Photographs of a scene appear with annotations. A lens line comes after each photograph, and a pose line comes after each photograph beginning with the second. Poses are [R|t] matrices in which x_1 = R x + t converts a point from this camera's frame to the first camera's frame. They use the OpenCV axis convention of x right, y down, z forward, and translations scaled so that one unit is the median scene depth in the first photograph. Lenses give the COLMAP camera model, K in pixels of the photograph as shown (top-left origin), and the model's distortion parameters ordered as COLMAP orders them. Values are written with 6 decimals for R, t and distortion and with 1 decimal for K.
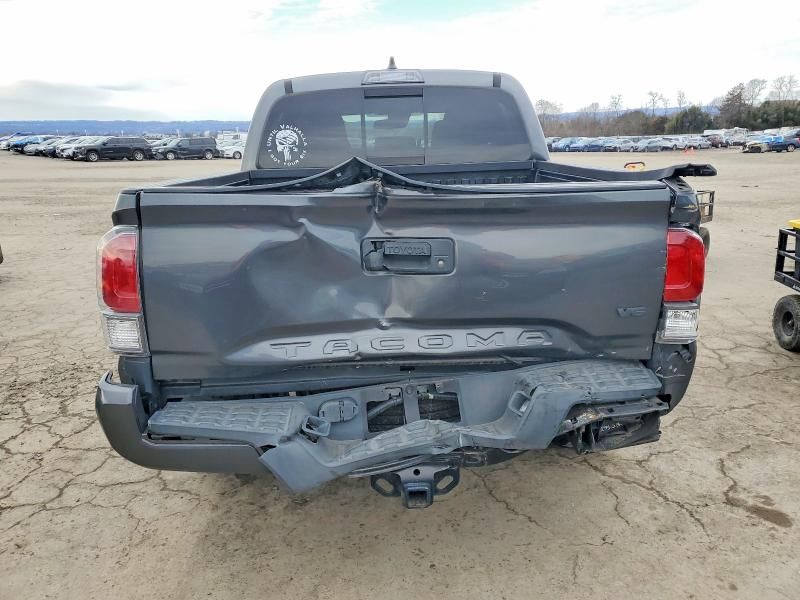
lens RADIAL K [[616.5, 0, 399.3], [0, 616.5, 303.4], [0, 0, 1]] dist [0.035181, -0.001496]
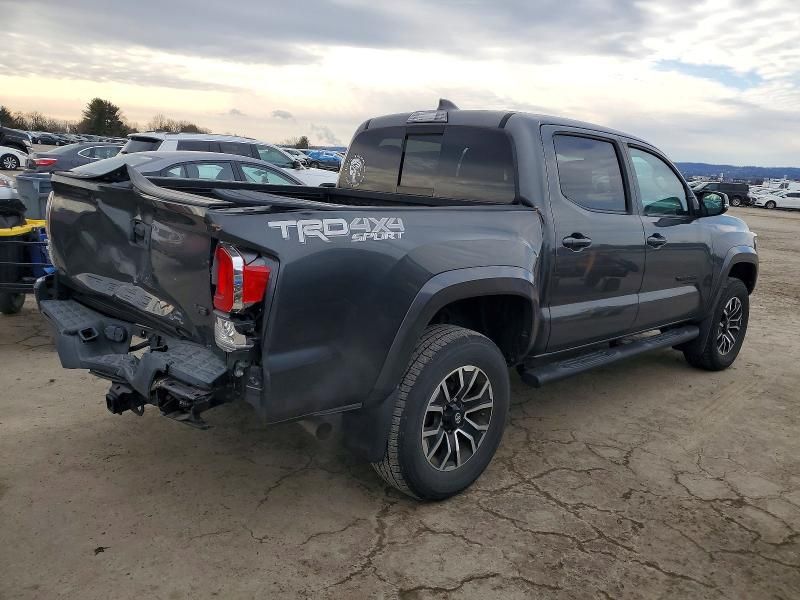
lens RADIAL K [[619.7, 0, 422.2], [0, 619.7, 301.7], [0, 0, 1]] dist [0.041124, -0.021776]
pose [[0.667386, 0.215816, -0.712755, 0.960128], [-0.264593, 0.963358, 0.043946, -0.105165], [0.696123, 0.159261, 0.700035, 0.301937]]
